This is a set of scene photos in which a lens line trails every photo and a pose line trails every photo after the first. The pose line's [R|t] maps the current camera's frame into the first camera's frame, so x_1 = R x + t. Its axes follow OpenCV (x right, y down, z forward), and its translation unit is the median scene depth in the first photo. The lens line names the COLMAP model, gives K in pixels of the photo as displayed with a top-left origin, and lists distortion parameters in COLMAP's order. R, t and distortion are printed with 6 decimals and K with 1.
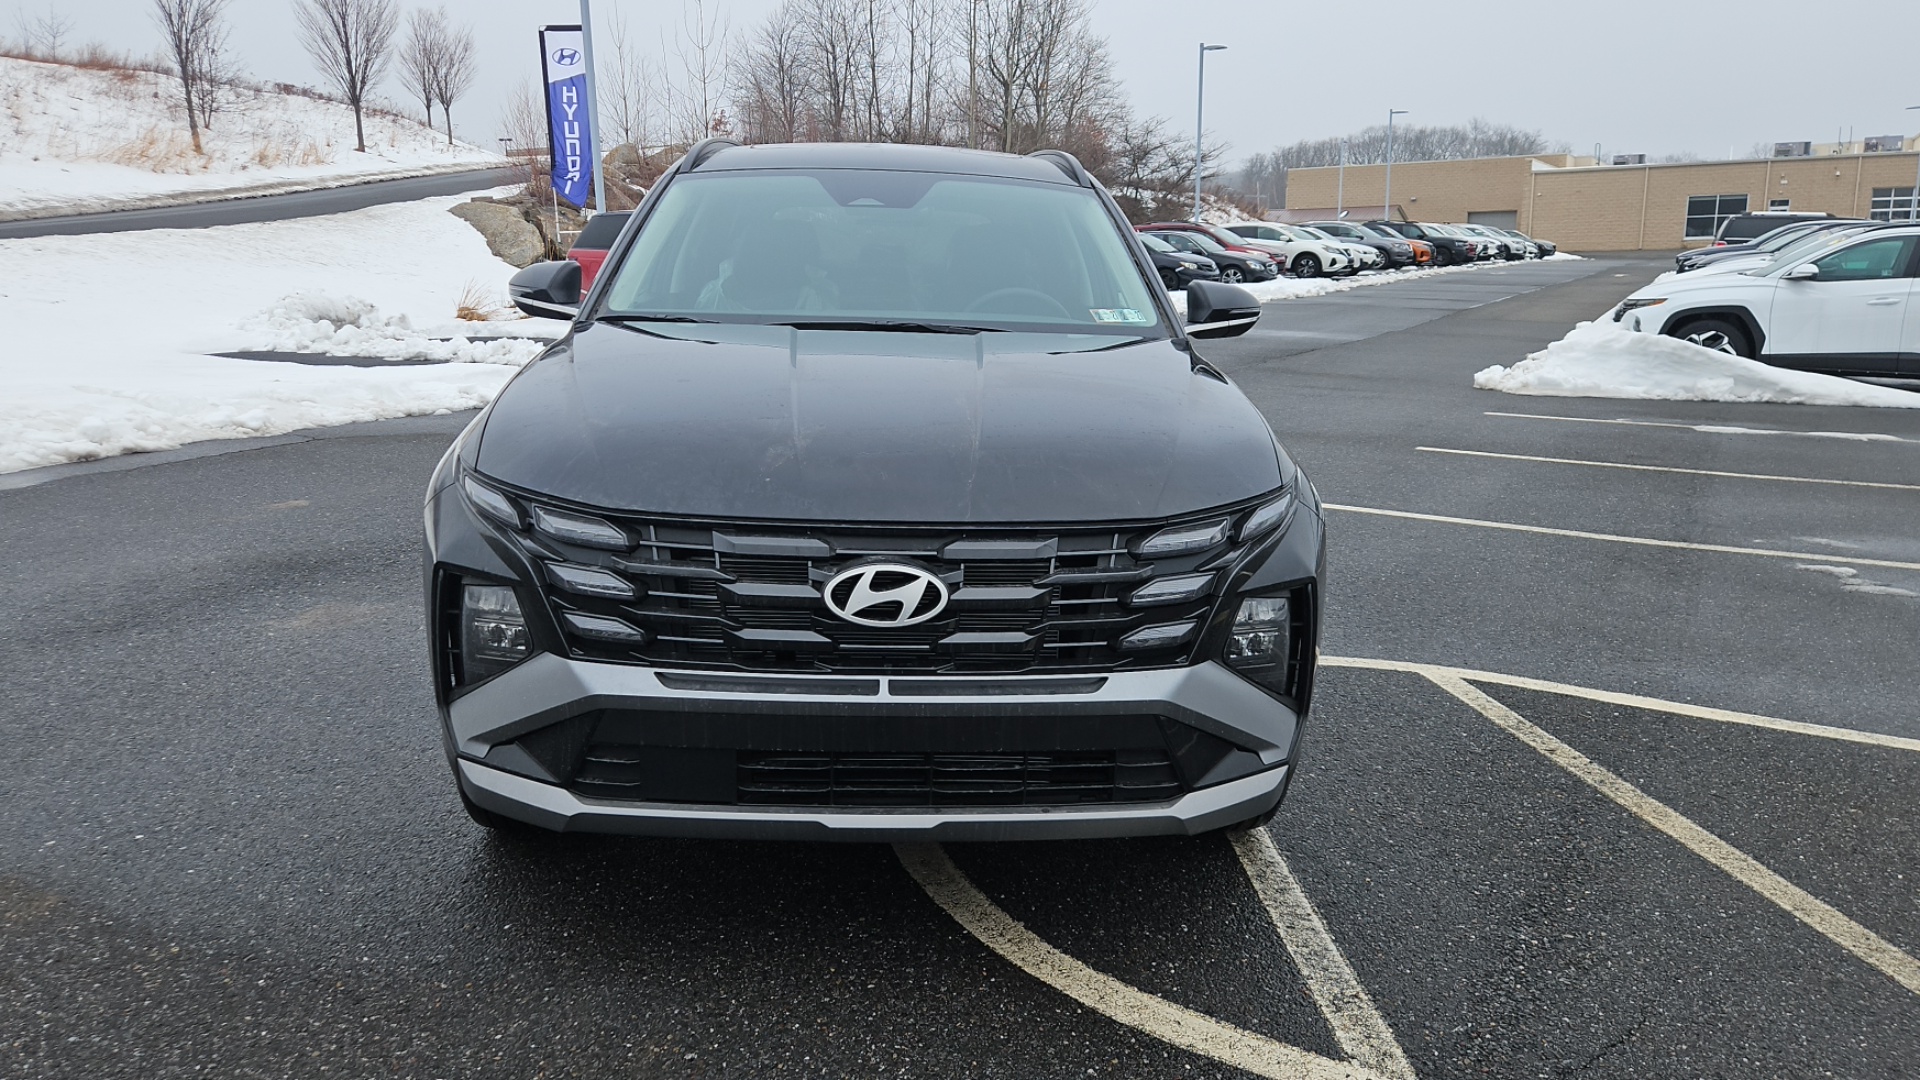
lens RADIAL K [[1420.5, 0, 953.8], [0, 1420.5, 548.4], [0, 0, 1]] dist [0.050955, -0.021747]
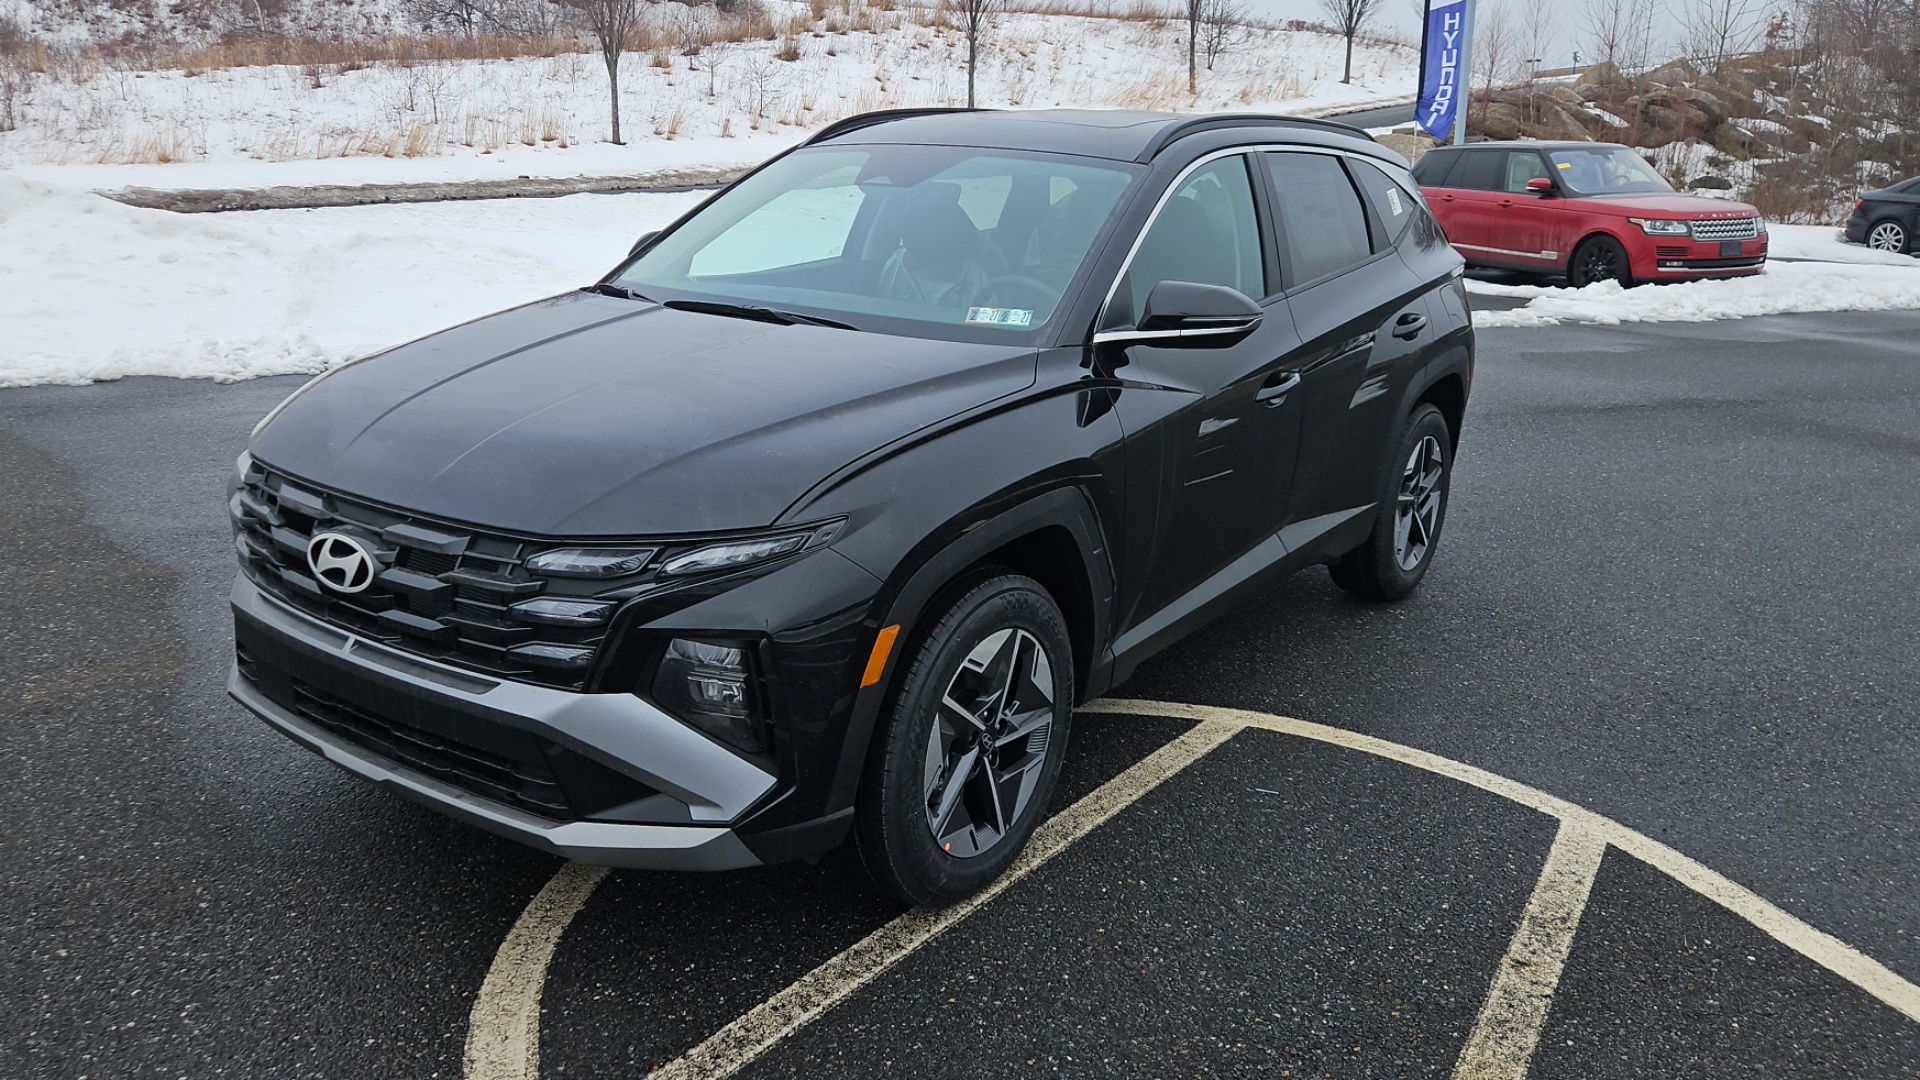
lens RADIAL K [[1420.5, 0, 942.8], [0, 1420.5, 533.1], [0, 0, 1]] dist [0.050955, -0.021747]
pose [[0.770338, 0.165732, -0.615720, 0.115403], [-0.141556, 0.985985, 0.088293, -0.017819], [0.621724, 0.019143, 0.783002, 0.048890]]
